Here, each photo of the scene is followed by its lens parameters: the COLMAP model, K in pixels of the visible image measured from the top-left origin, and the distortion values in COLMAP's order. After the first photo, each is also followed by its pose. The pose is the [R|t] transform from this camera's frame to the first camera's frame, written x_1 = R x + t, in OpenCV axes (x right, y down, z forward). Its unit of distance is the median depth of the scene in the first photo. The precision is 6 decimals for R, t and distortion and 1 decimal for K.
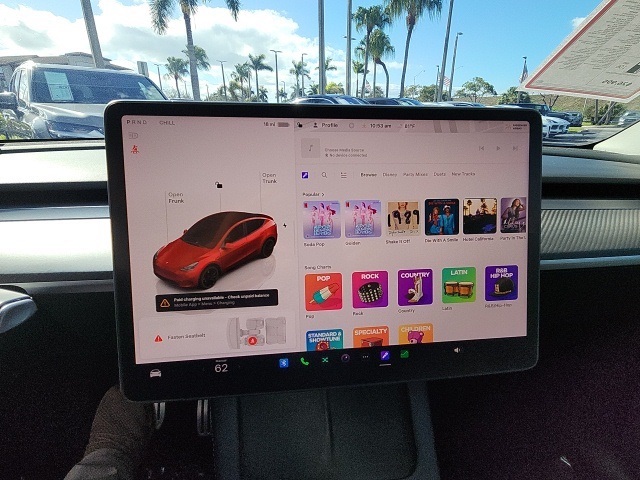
lens RADIAL K [[332.7, 0, 322.7], [0, 332.7, 240.0], [0, 0, 1]] dist [0.012448, -0.007135]
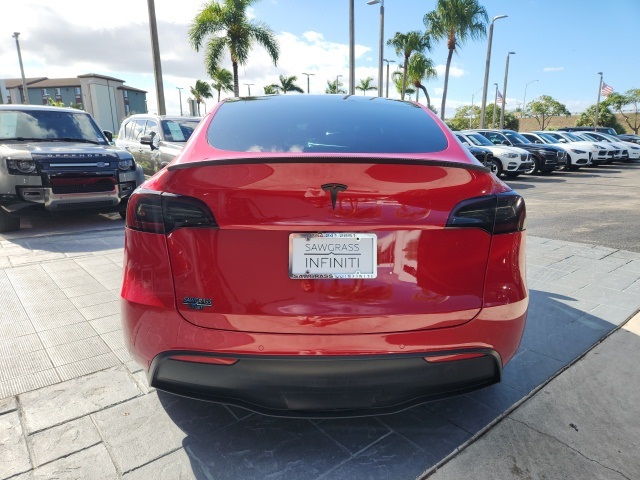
lens RADIAL K [[425.0, 0, 319.5], [0, 425.0, 239.6], [0, 0, 1]] dist [0.071082, -0.059303]
pose [[0.995042, 0.016926, -0.098004, 0.855071], [-0.029377, 0.991463, -0.127035, 2.184062], [0.095017, 0.129284, 0.987045, -6.579156]]
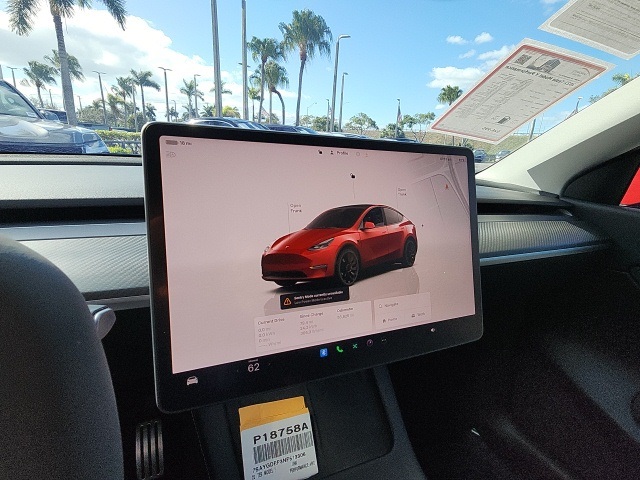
lens RADIAL K [[332.7, 0, 322.7], [0, 332.7, 240.0], [0, 0, 1]] dist [0.012448, -0.007135]
pose [[0.956335, -0.031062, 0.290617, -0.187800], [0.050814, 0.996864, -0.060663, 0.022655], [-0.287821, 0.072782, 0.954915, -0.063193]]
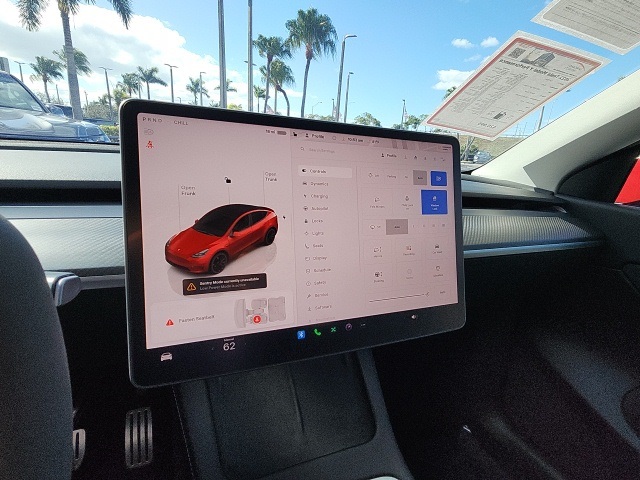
lens RADIAL K [[332.7, 0, 322.7], [0, 332.7, 240.0], [0, 0, 1]] dist [0.012448, -0.007135]
pose [[0.959008, -0.013716, 0.283048, -0.150881], [0.031829, 0.997721, -0.059493, 0.052949], [-0.281587, 0.066063, 0.957259, -0.074889]]
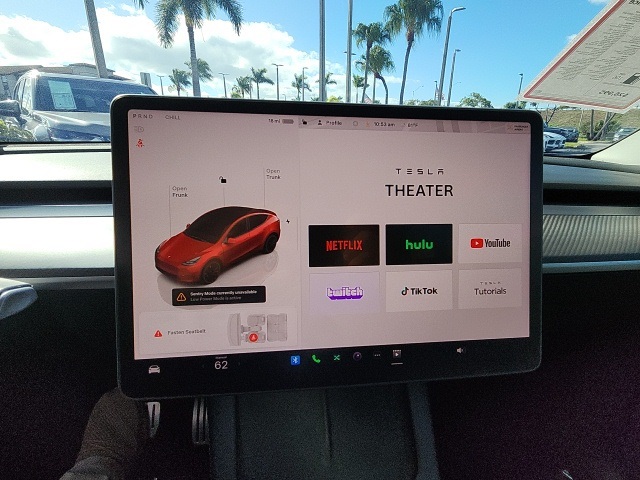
lens RADIAL K [[332.7, 0, 322.7], [0, 332.7, 240.0], [0, 0, 1]] dist [0.012448, -0.007135]
pose [[0.999921, 0.011674, 0.004587, -0.006342], [-0.011516, 0.999383, -0.033174, 0.021205], [-0.004972, 0.033119, 0.999439, 0.001012]]
